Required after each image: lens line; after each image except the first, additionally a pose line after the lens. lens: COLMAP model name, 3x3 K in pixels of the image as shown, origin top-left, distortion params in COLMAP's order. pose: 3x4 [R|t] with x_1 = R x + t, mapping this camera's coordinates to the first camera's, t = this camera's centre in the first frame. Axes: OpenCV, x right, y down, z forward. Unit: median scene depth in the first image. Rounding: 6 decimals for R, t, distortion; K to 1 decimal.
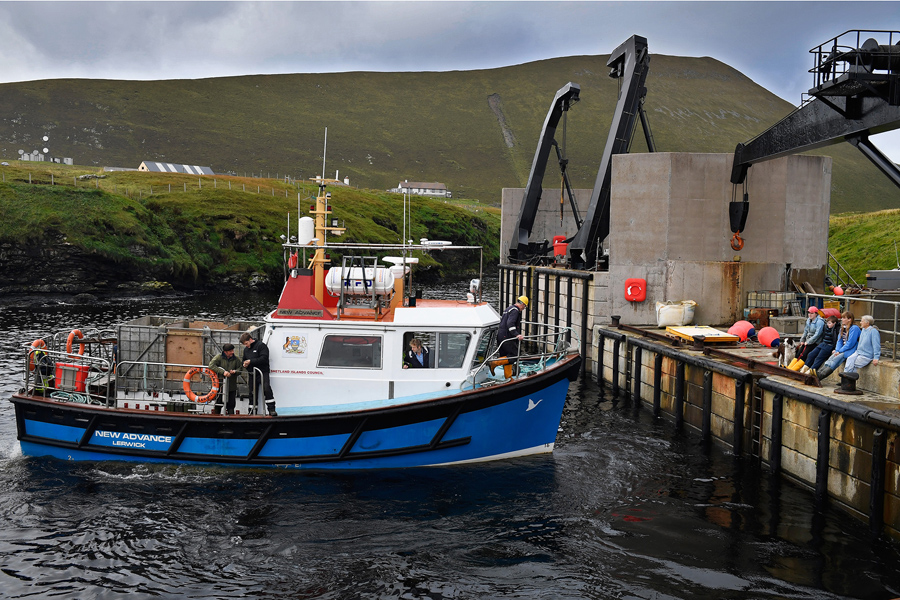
lens RADIAL K [[893.2, 0, 450.1], [0, 893.2, 300.5], [0, 0, 1]] dist [0.010886, 0.000000]
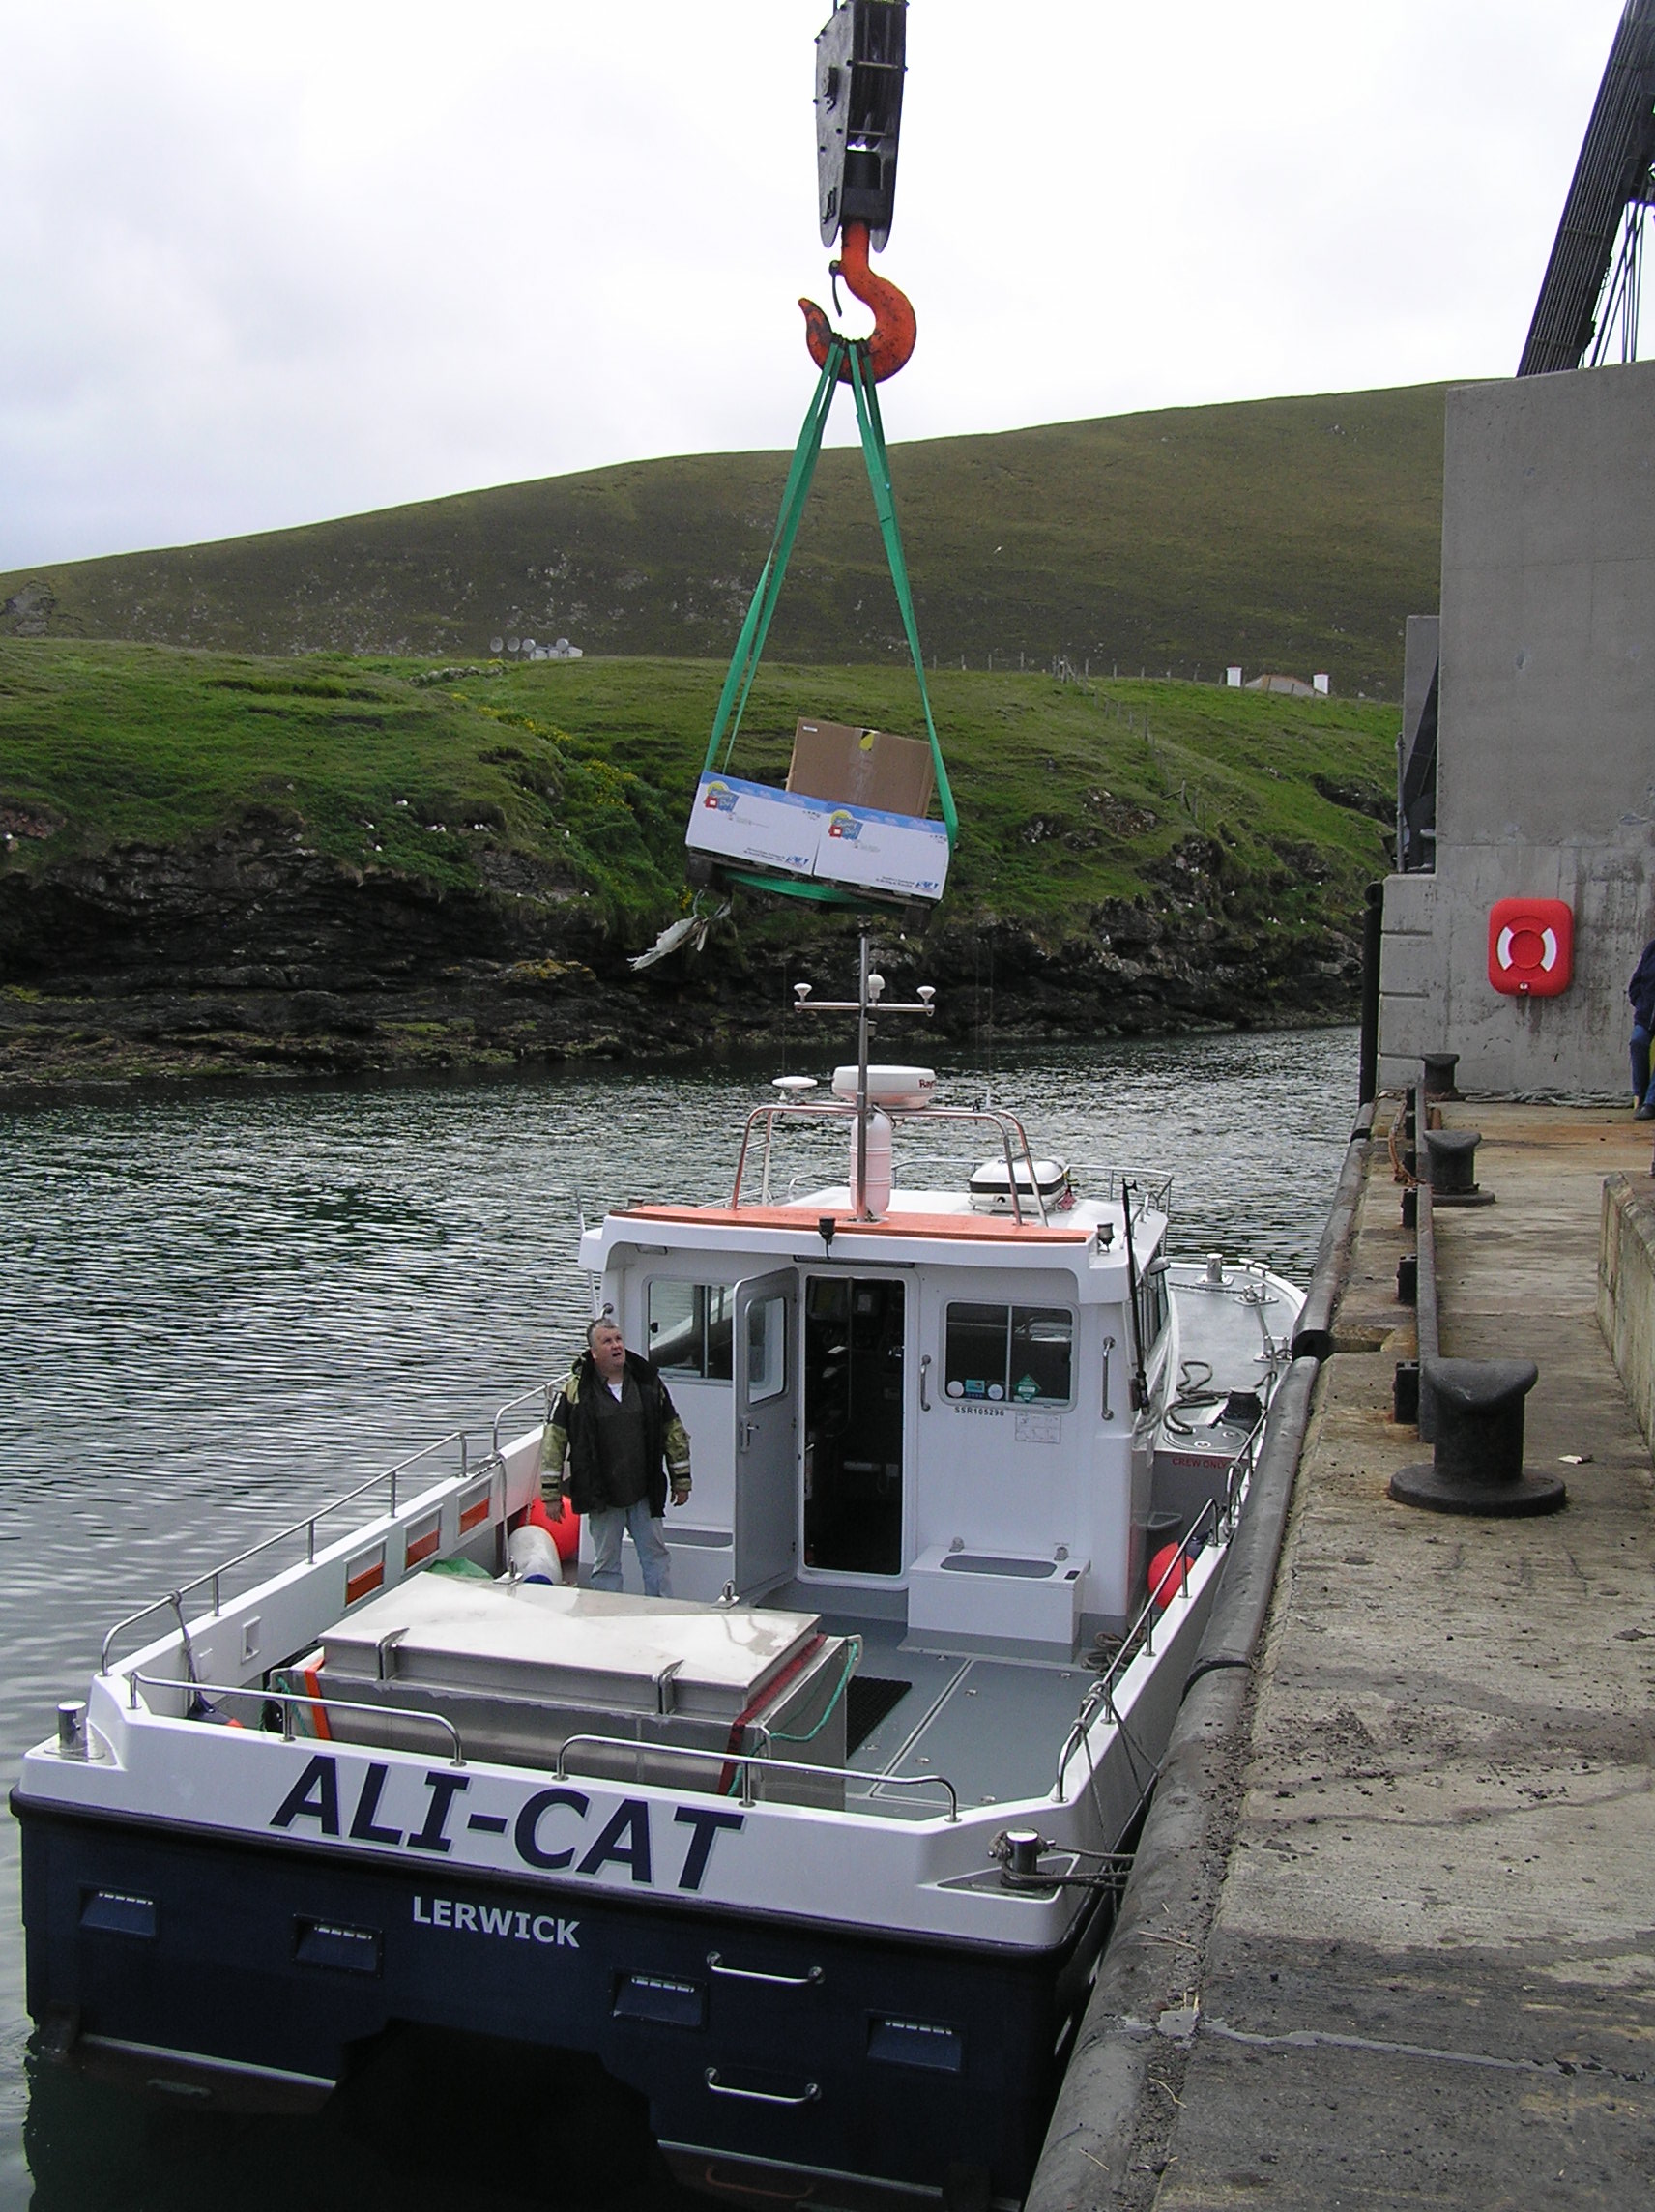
lens RADIAL K [[2497.2, 0, 829.6], [0, 2497.2, 1107.3], [0, 0, 1]] dist [-0.026818, 0.000000]
pose [[0.939364, 0.022481, -0.342185, 0.113698], [-0.012932, 0.999461, 0.030163, 0.005745], [0.342679, -0.023909, 0.939148, 0.135000]]
